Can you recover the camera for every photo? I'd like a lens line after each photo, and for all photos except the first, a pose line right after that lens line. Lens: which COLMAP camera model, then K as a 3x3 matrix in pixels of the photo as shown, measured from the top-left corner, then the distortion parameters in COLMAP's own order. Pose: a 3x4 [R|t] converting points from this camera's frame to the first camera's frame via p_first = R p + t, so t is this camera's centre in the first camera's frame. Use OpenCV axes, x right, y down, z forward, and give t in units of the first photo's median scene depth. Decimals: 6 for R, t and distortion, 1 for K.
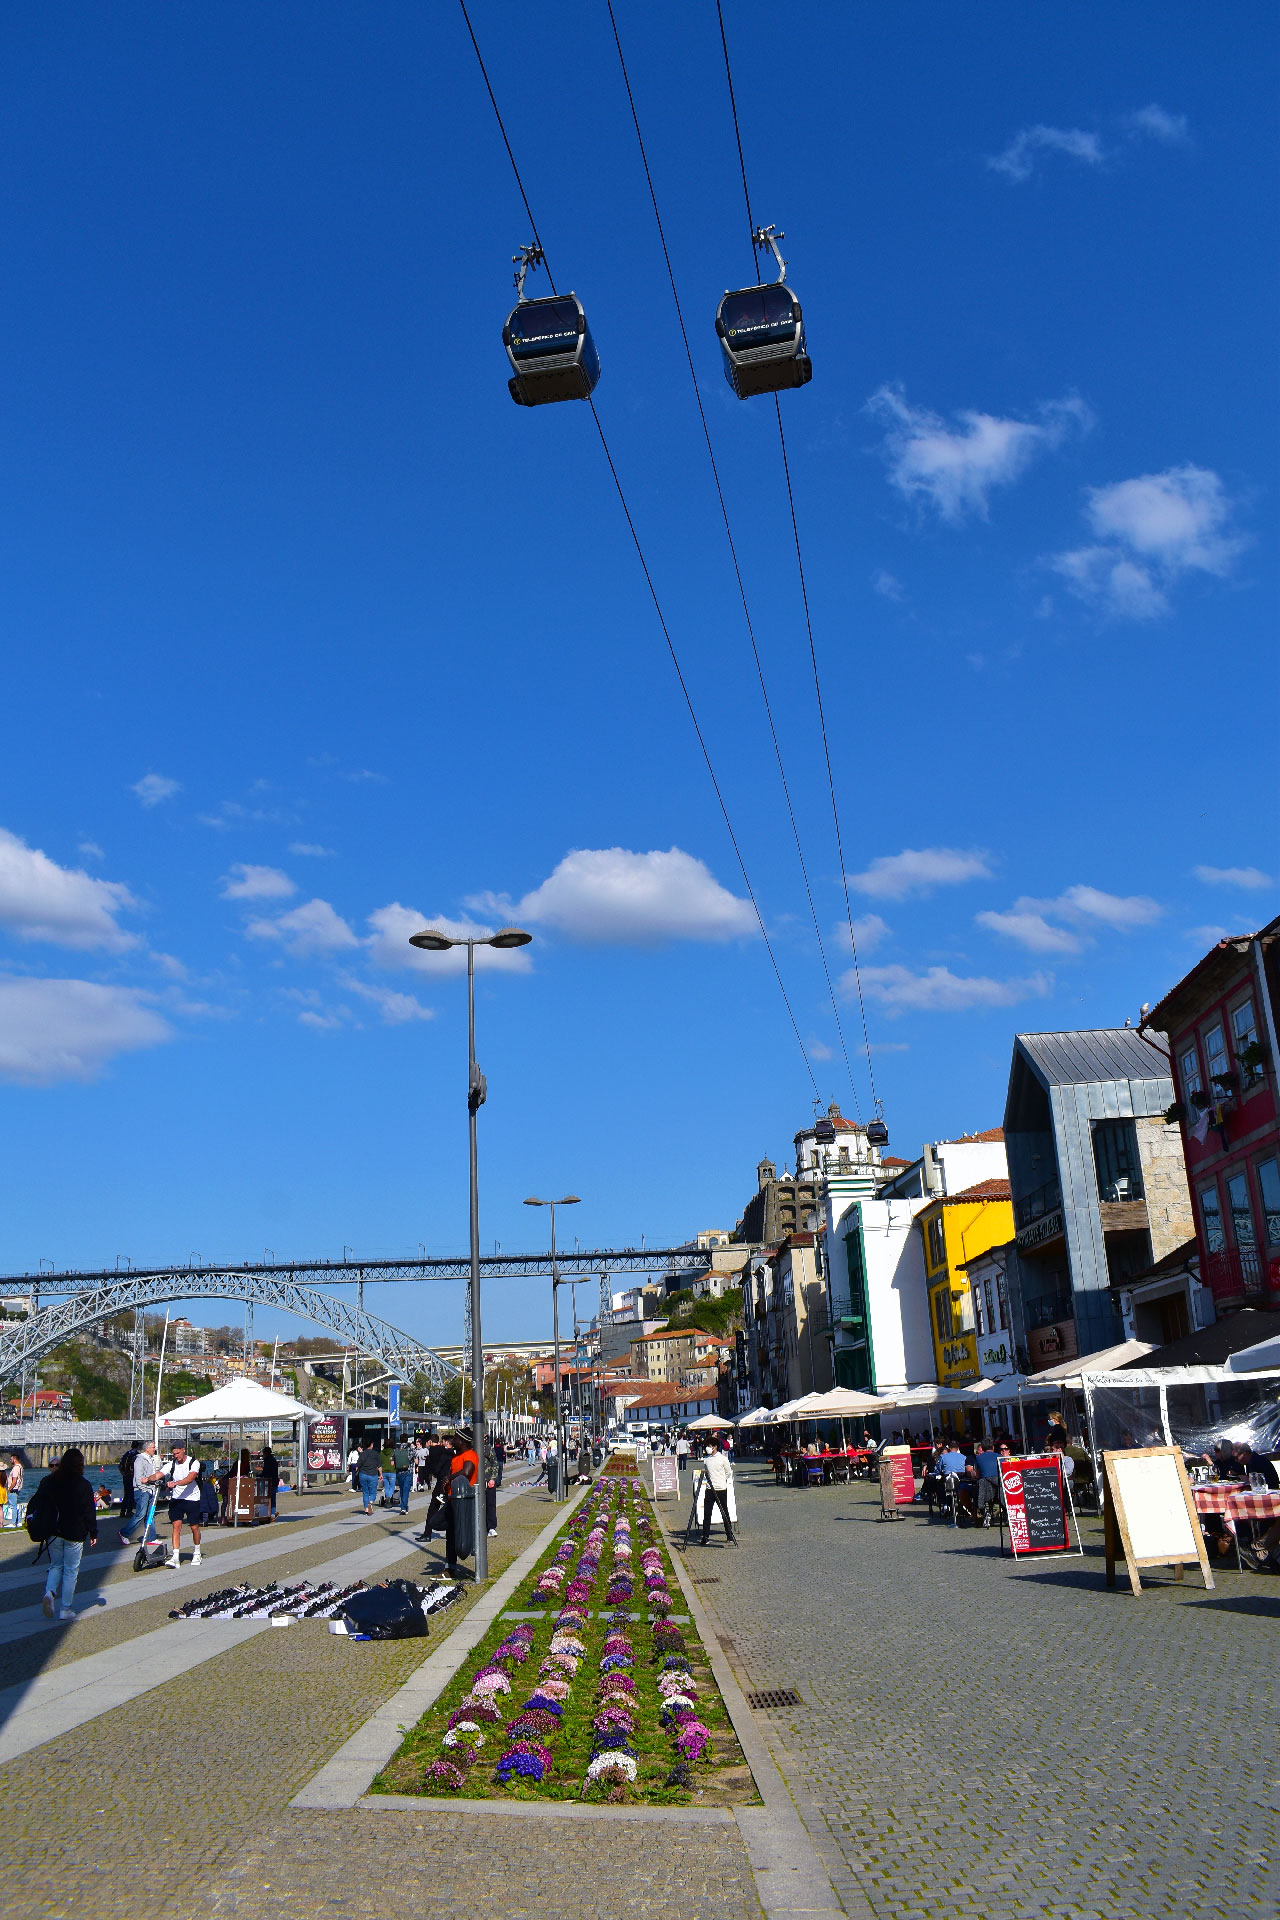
lens RADIAL K [[1499.2, 0, 640.0], [0, 1499.2, 960.0], [0, 0, 1]] dist [-0.113184, 0.047572]
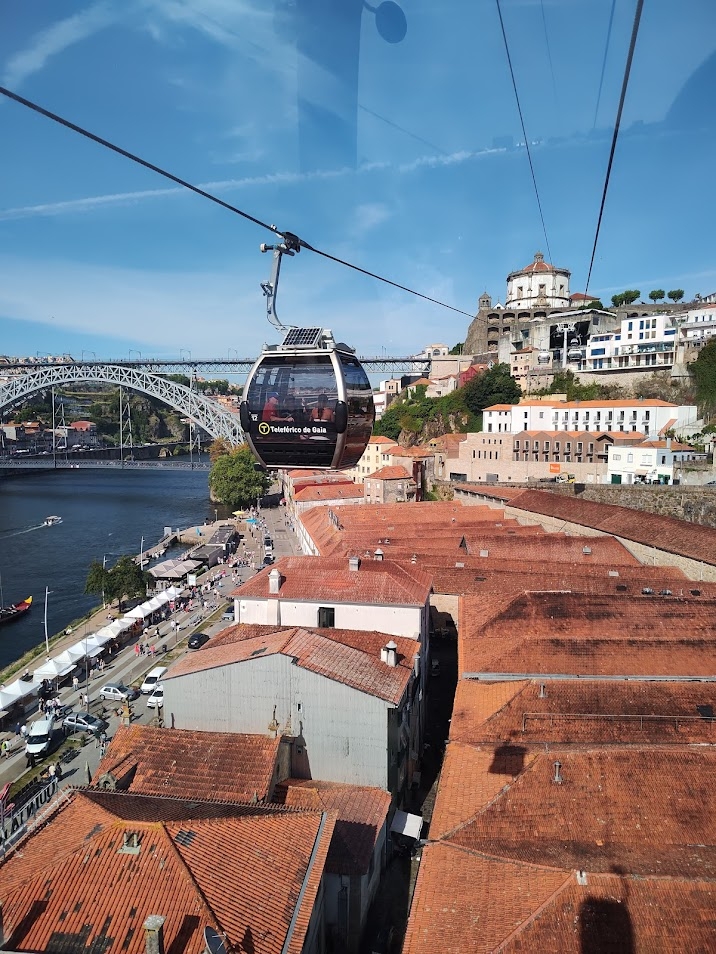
lens RADIAL K [[605.2, 0, 358.0], [0, 605.2, 477.0], [0, 0, 1]] dist [0.029463, 0.000163]
pose [[0.985491, 0.063285, -0.157491, 0.076373], [0.006147, 0.913974, 0.405726, 0.065602], [0.169619, -0.400808, 0.900324, 0.439464]]
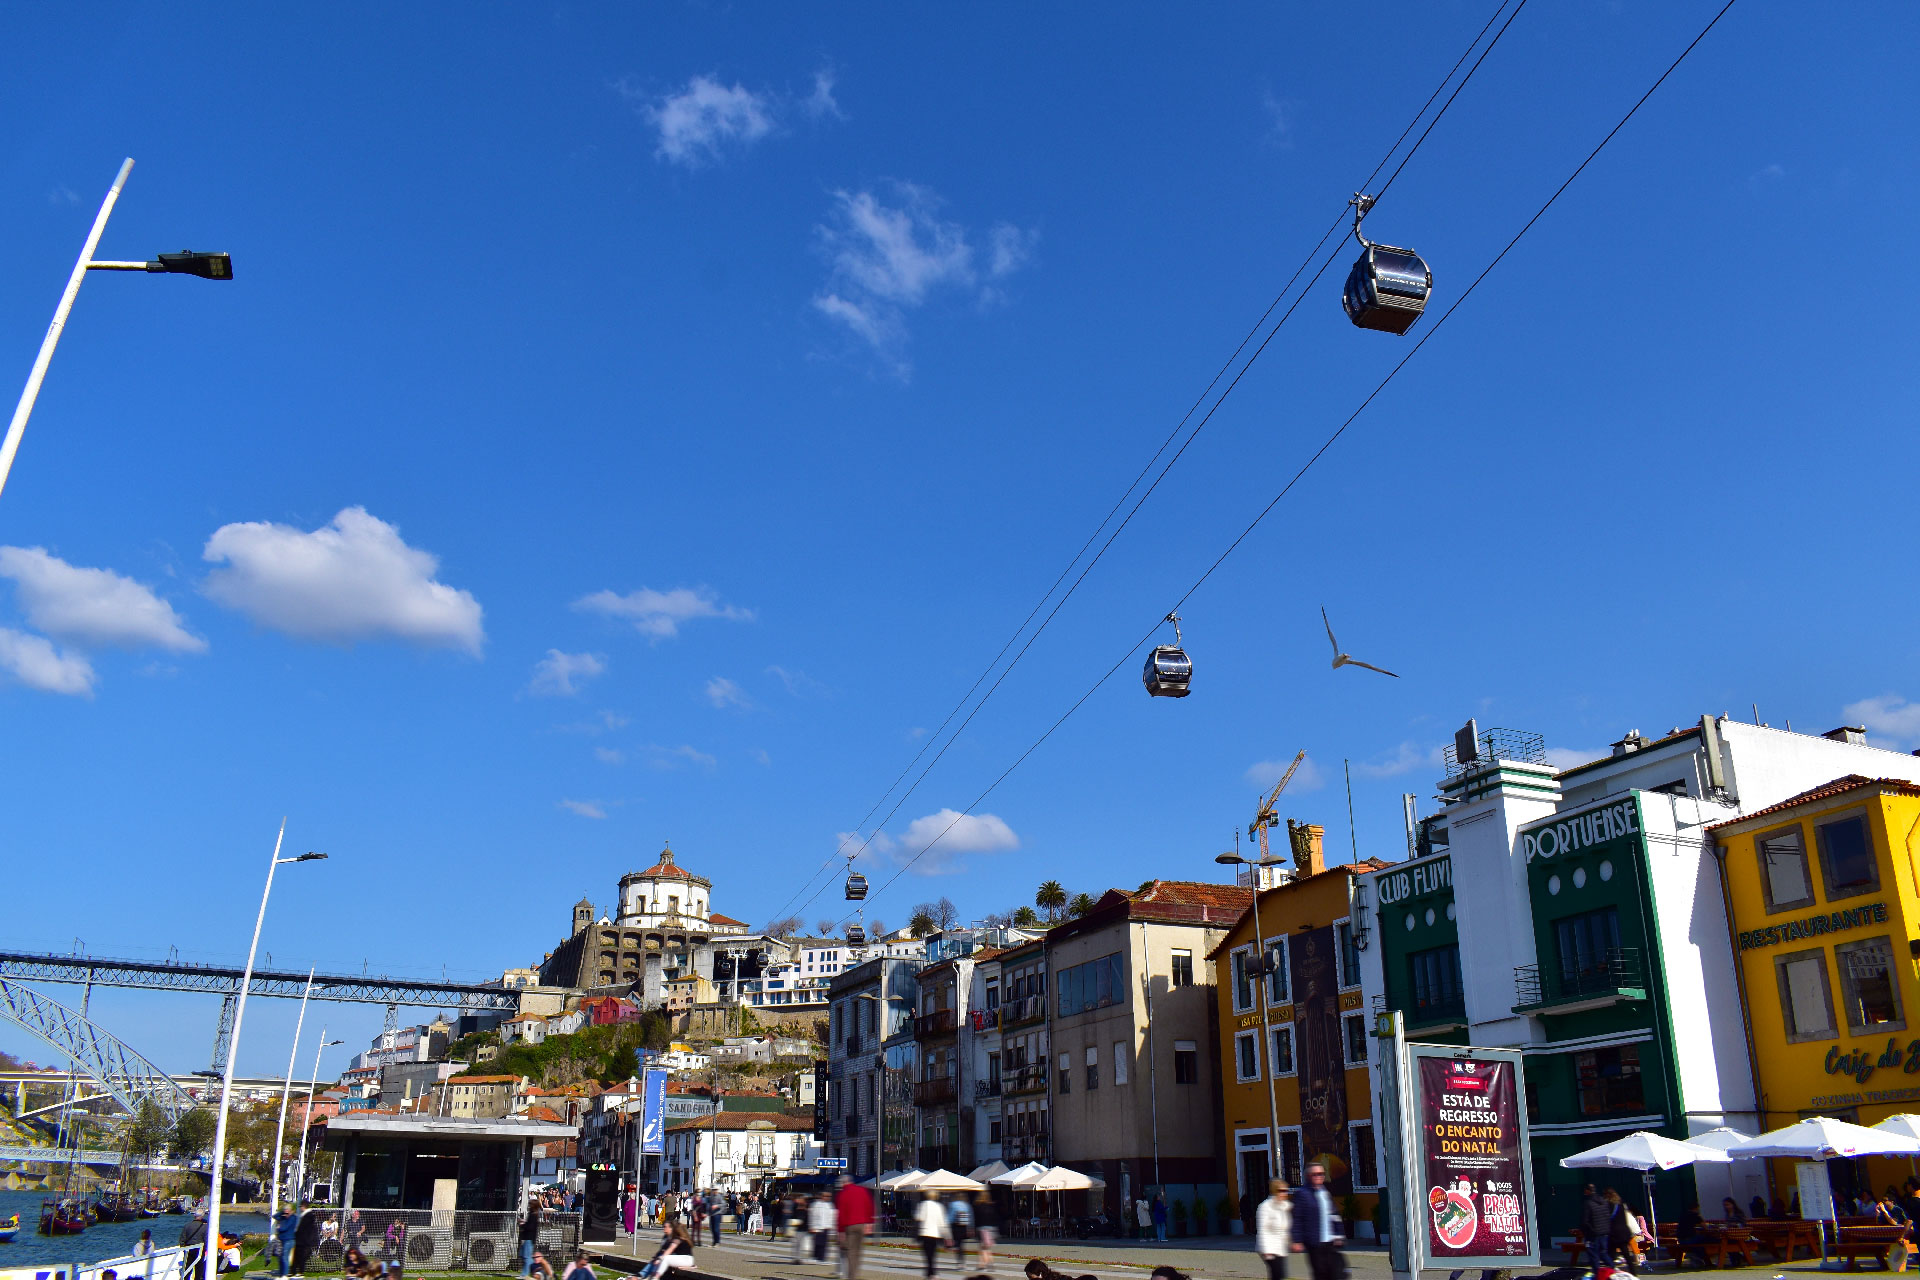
lens RADIAL K [[1499.2, 0, 953.7], [0, 1499.2, 673.4], [0, 0, 1]] dist [-0.113184, 0.047572]
pose [[0.926622, 0.165875, 0.337428, -0.041913], [-0.151891, 0.986081, -0.067631, 0.027866], [-0.343949, 0.011416, 0.938919, 0.079598]]
